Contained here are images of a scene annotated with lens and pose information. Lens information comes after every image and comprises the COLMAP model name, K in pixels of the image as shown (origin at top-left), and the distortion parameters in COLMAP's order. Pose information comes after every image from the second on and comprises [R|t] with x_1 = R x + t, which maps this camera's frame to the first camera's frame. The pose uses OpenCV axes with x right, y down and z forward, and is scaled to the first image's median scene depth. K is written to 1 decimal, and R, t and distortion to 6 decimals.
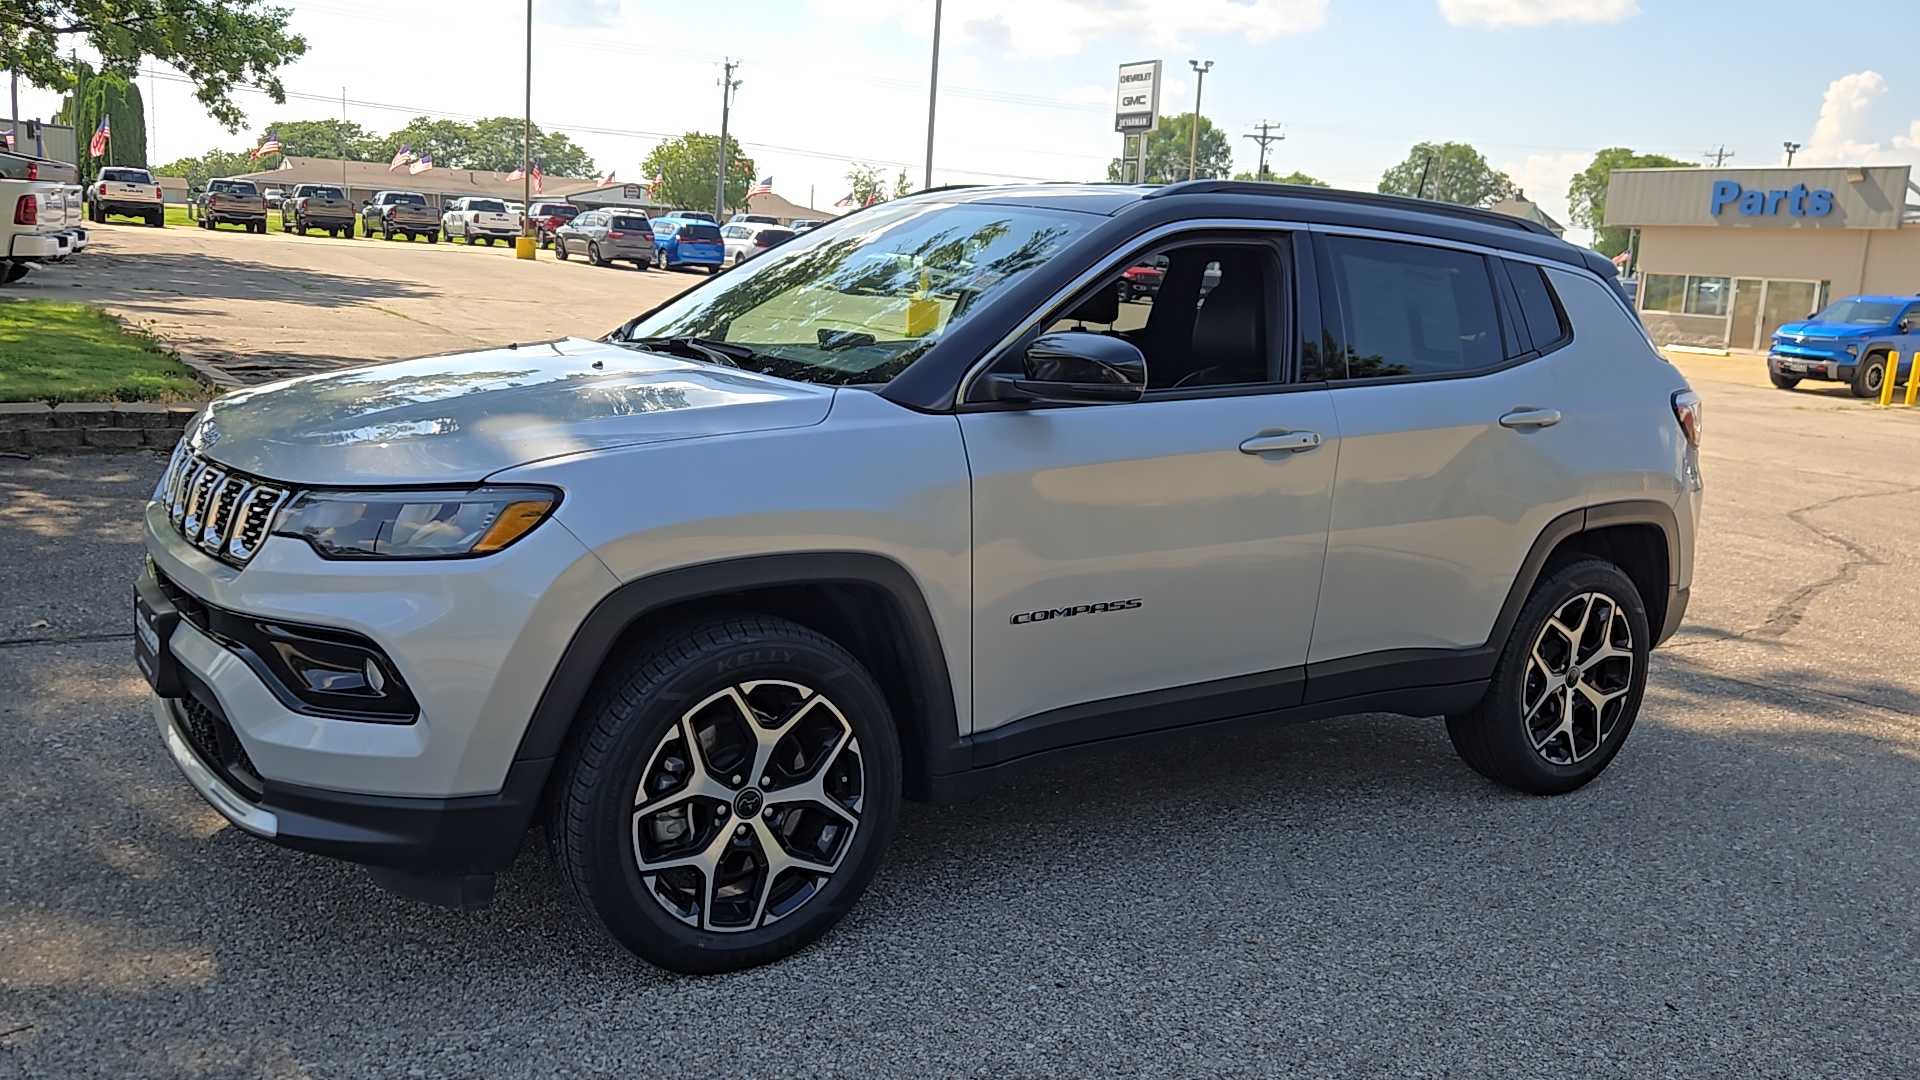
lens RADIAL K [[1613.6, 0, 952.9], [0, 1613.6, 542.1], [0, 0, 1]] dist [0.004464, -0.000019]
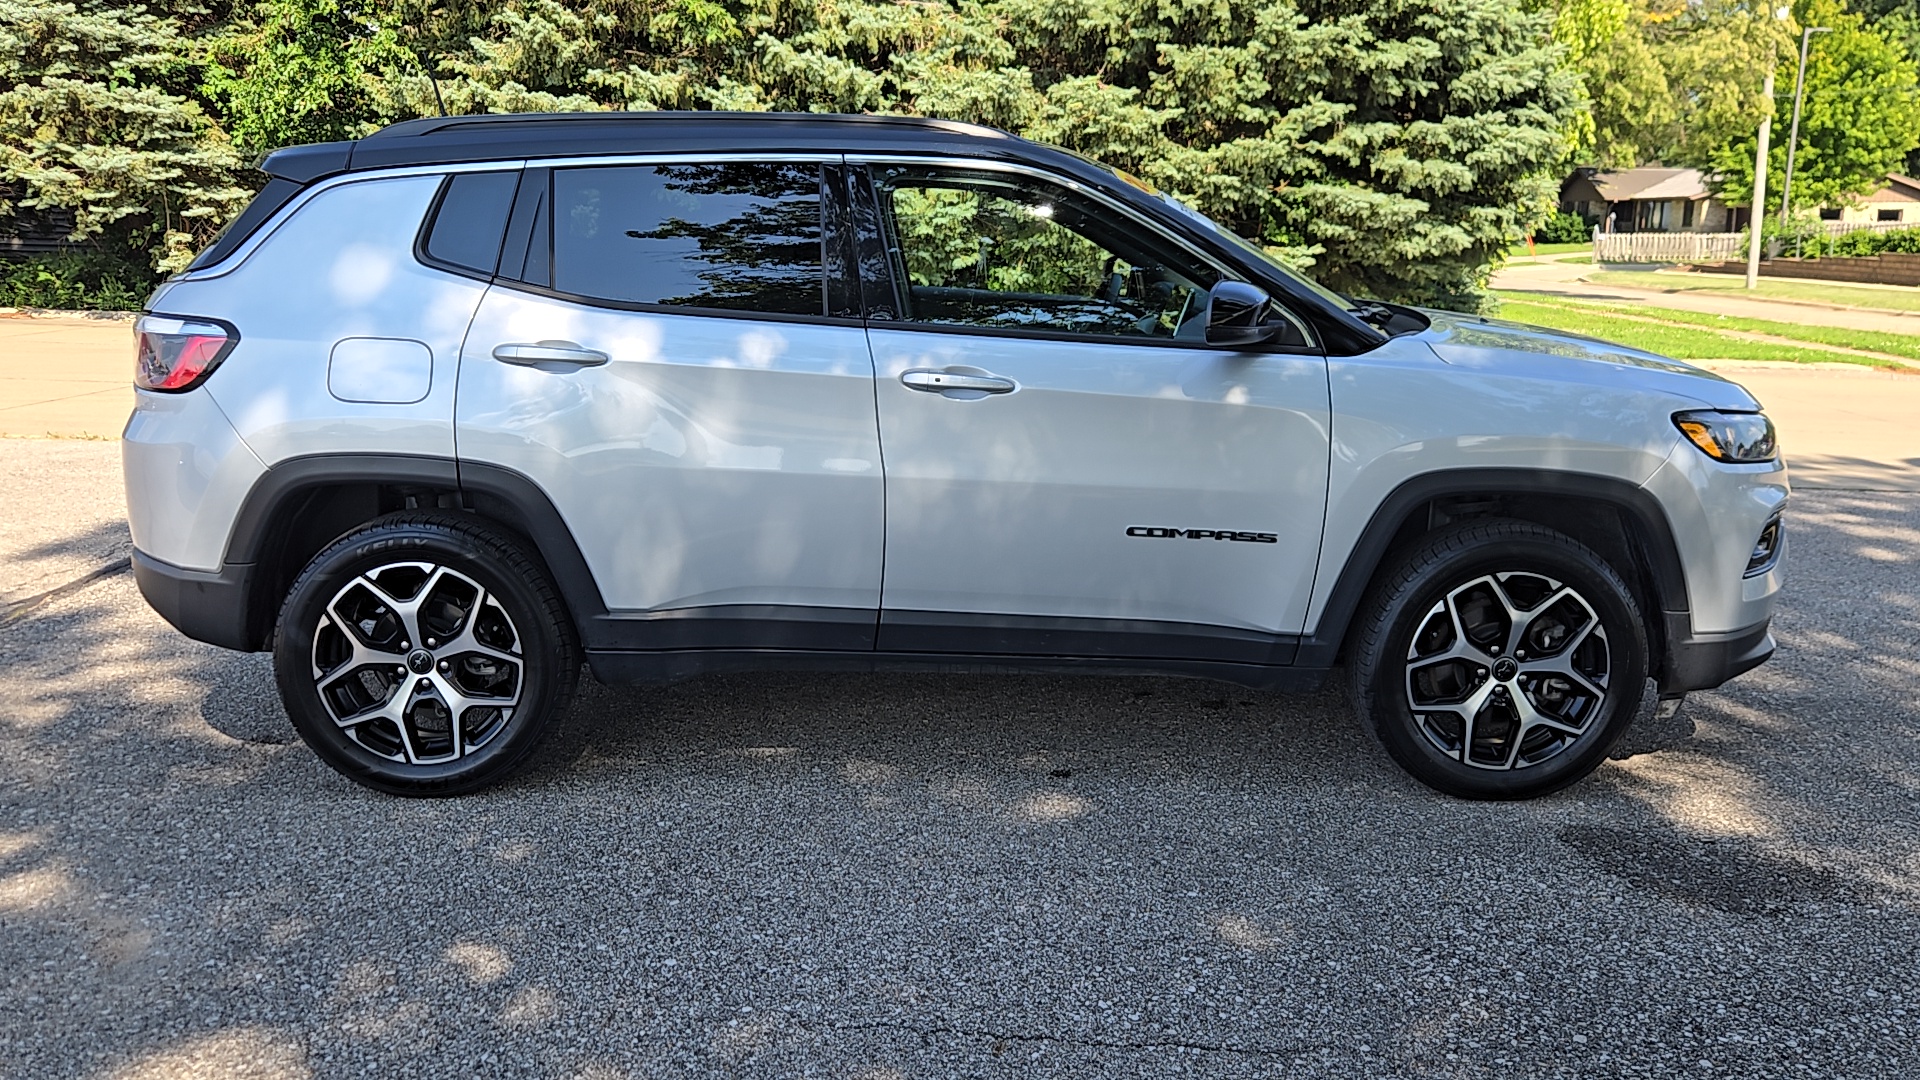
lens RADIAL K [[1613.6, 0, 953.9], [0, 1613.6, 527.6], [0, 0, 1]] dist [0.004464, -0.000019]
pose [[0.838205, 0.207174, -0.504472, 1.299727], [-0.228152, 0.973406, 0.020667, -0.082577], [0.495338, 0.097773, 0.863181, 0.510679]]
